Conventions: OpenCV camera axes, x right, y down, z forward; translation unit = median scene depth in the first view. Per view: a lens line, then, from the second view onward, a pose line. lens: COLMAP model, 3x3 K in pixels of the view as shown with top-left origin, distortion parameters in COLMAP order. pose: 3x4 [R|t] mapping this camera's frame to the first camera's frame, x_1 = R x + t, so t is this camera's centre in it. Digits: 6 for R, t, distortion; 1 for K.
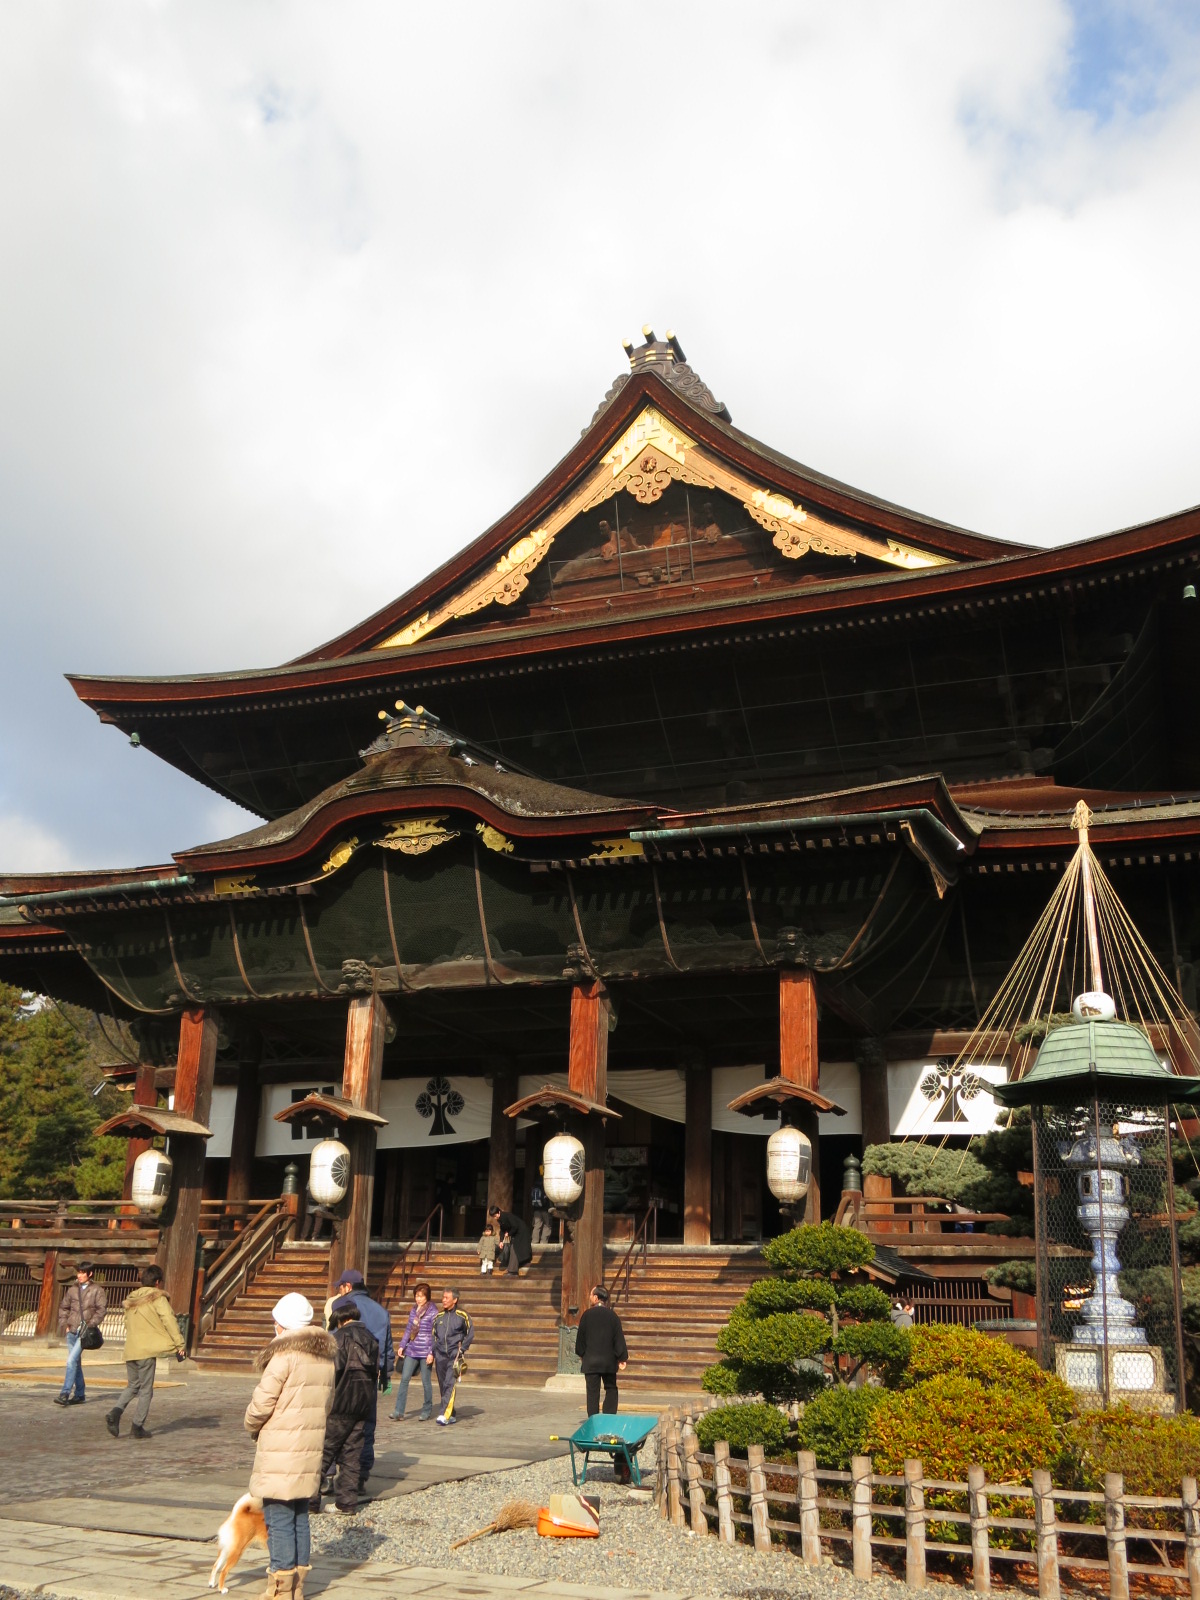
lens RADIAL K [[1521.8, 0, 598.5], [0, 1521.8, 808.8], [0, 0, 1]] dist [-0.023094, 0.000000]
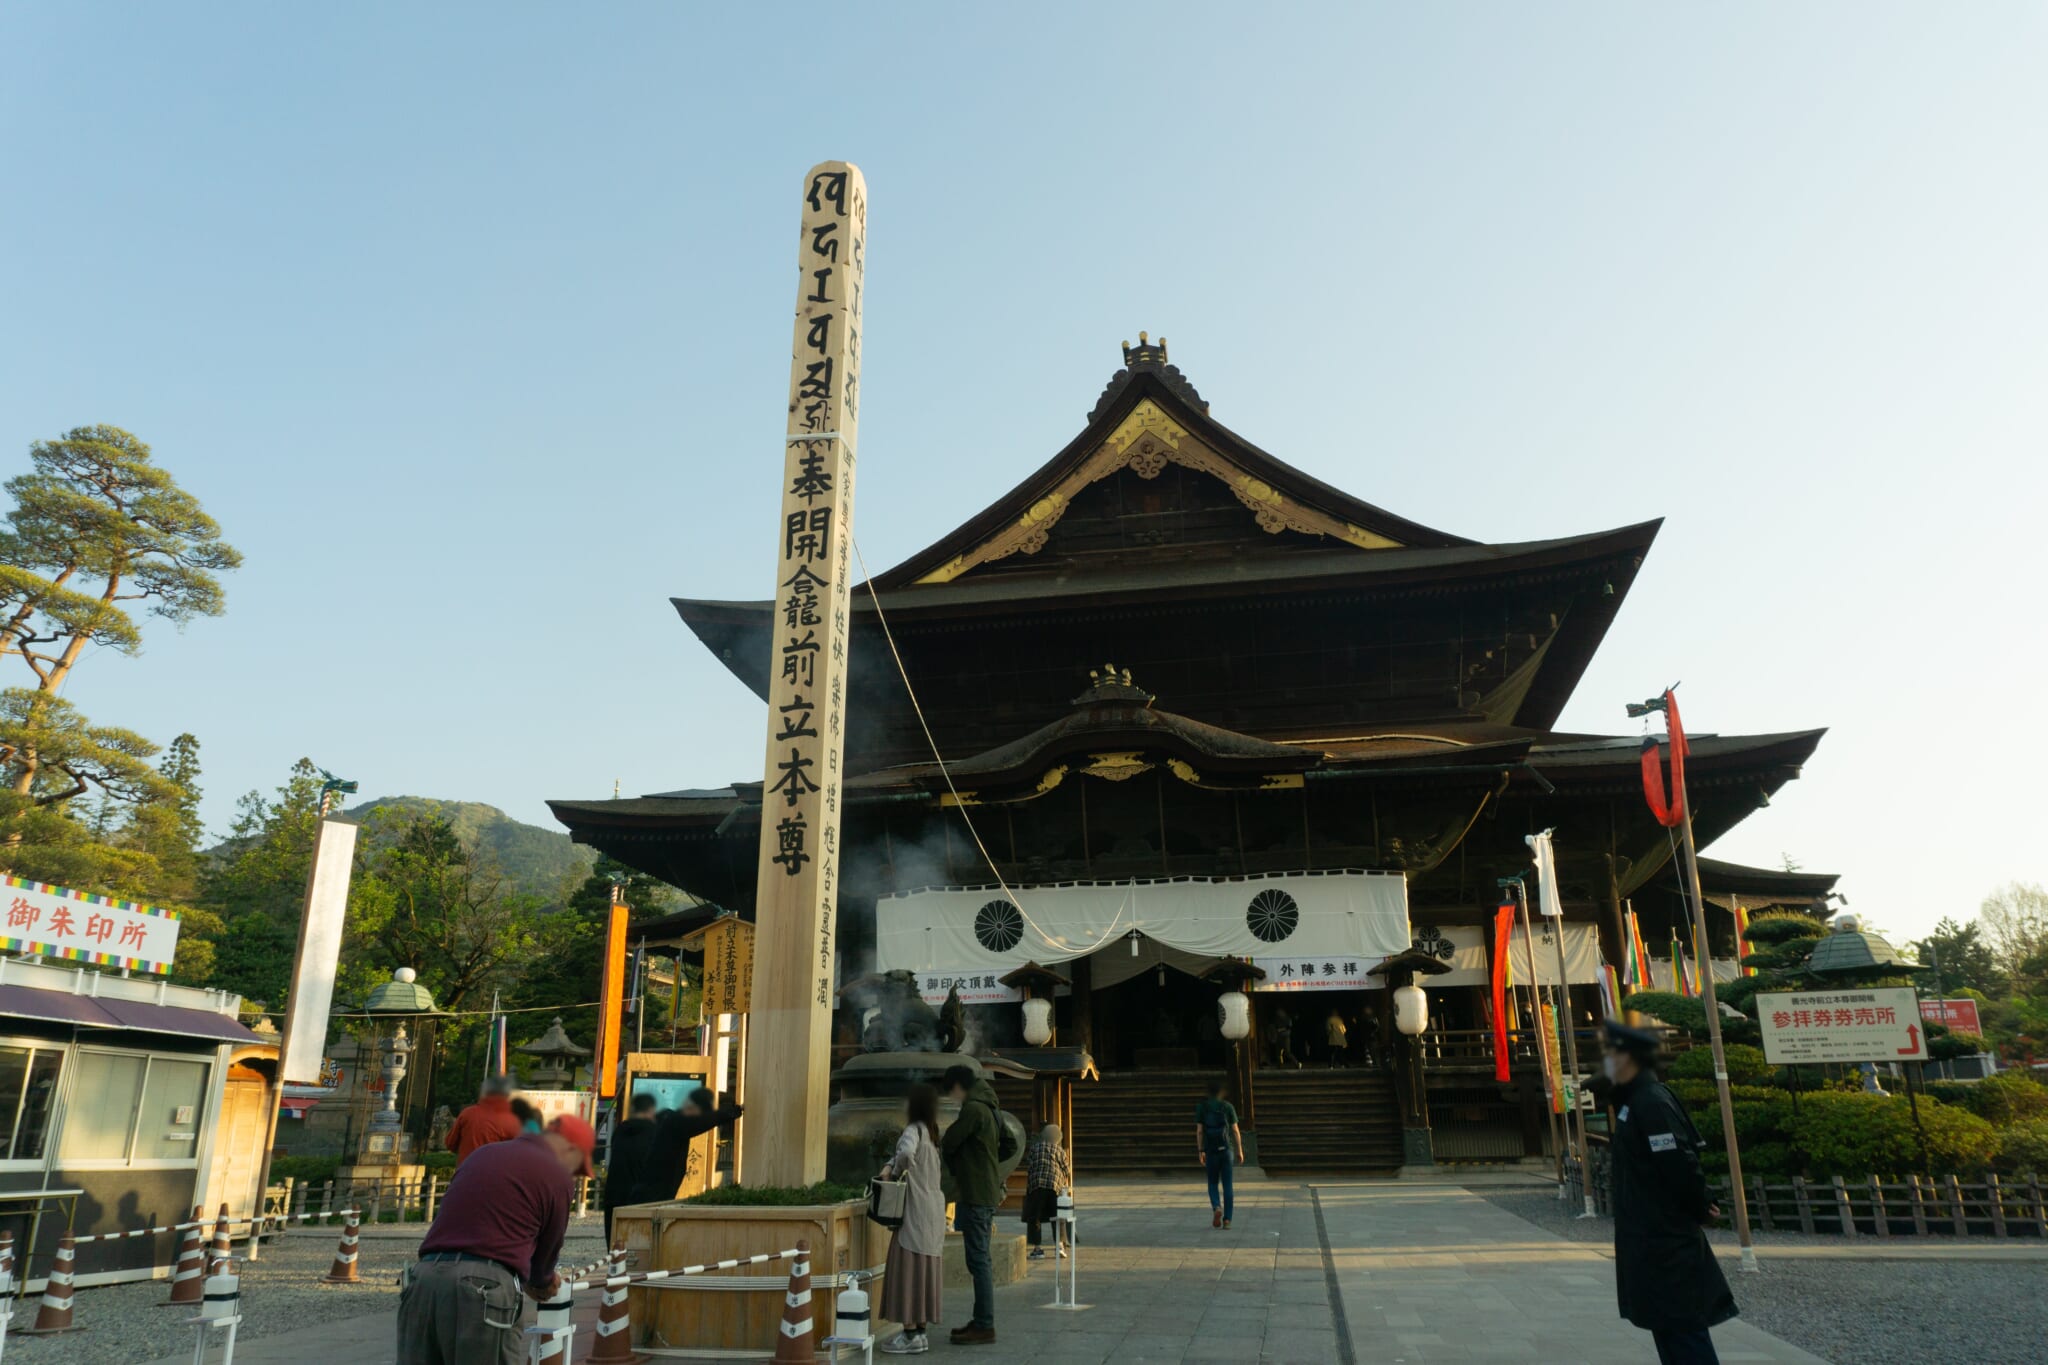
lens RADIAL K [[1422.1, 0, 1023.5], [0, 1422.1, 680.9], [0, 0, 1]] dist [-0.007550, -0.005862]
pose [[0.981455, 0.027508, 0.189710, -0.295324], [-0.029660, 0.999524, 0.008511, -0.043637], [-0.189386, -0.013980, 0.981803, -0.133591]]
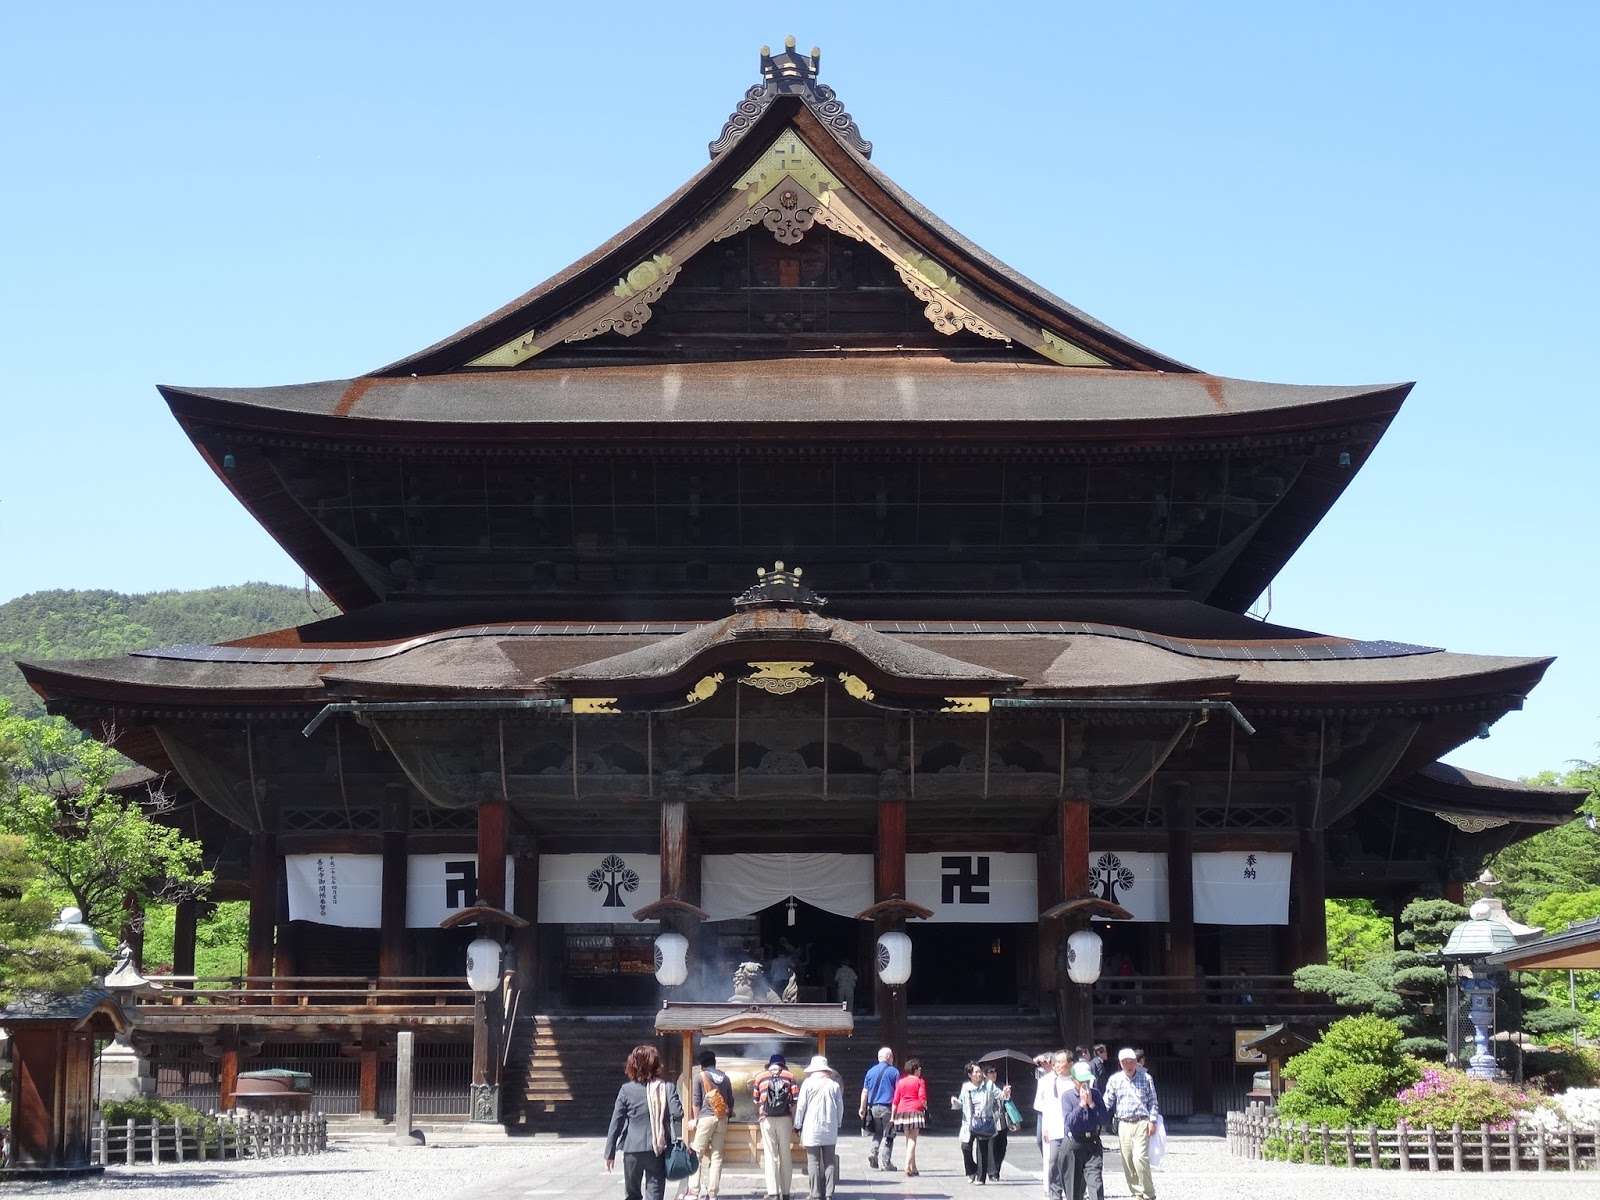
lens RADIAL K [[2728.8, 0, 799.6], [0, 2728.8, 596.4], [0, 0, 1]] dist [0.000978, 0.000000]
pose [[0.932129, 0.042468, 0.359627, -0.578653], [-0.093973, 0.987446, 0.126964, -0.208242], [-0.349721, -0.152142, 0.924418, -0.617080]]
